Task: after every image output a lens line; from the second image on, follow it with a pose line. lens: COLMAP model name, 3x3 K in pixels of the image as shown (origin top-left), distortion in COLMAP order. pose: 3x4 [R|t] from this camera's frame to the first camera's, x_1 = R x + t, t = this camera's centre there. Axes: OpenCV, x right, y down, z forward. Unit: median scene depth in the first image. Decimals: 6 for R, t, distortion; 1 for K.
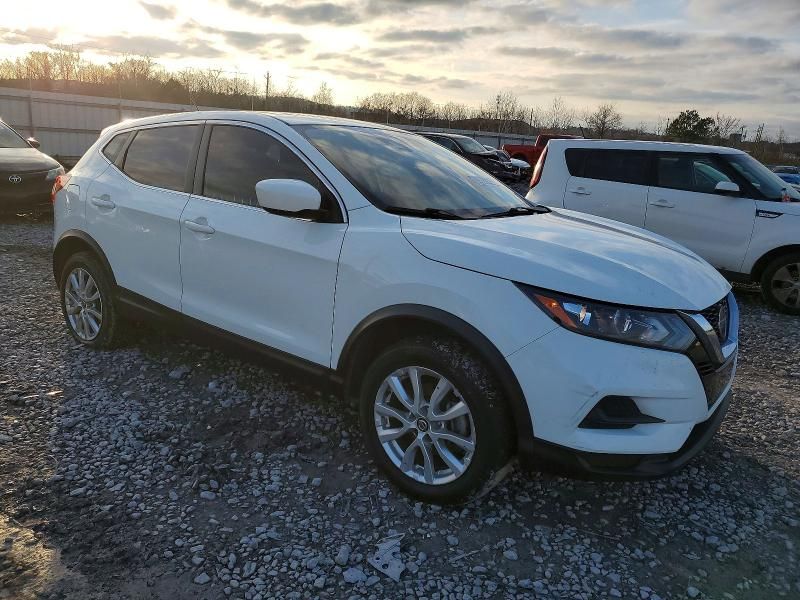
lens RADIAL K [[640.1, 0, 401.3], [0, 640.1, 297.5], [0, 0, 1]] dist [0.016186, 0.005764]
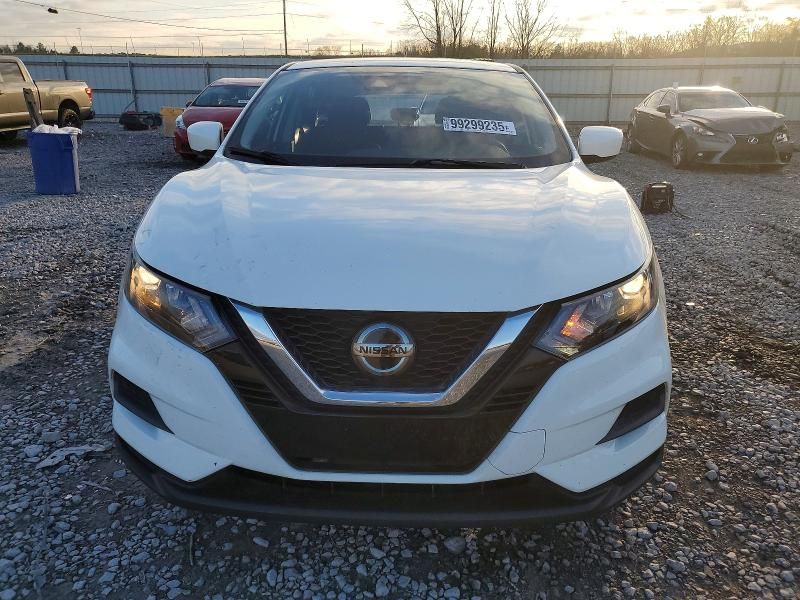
lens RADIAL K [[640.1, 0, 401.0], [0, 640.1, 302.8], [0, 0, 1]] dist [0.016186, 0.005764]
pose [[0.573759, 0.207604, -0.792276, 0.238050], [-0.163028, 0.976933, 0.137927, -0.023728], [0.802634, 0.050027, 0.594370, 0.157408]]
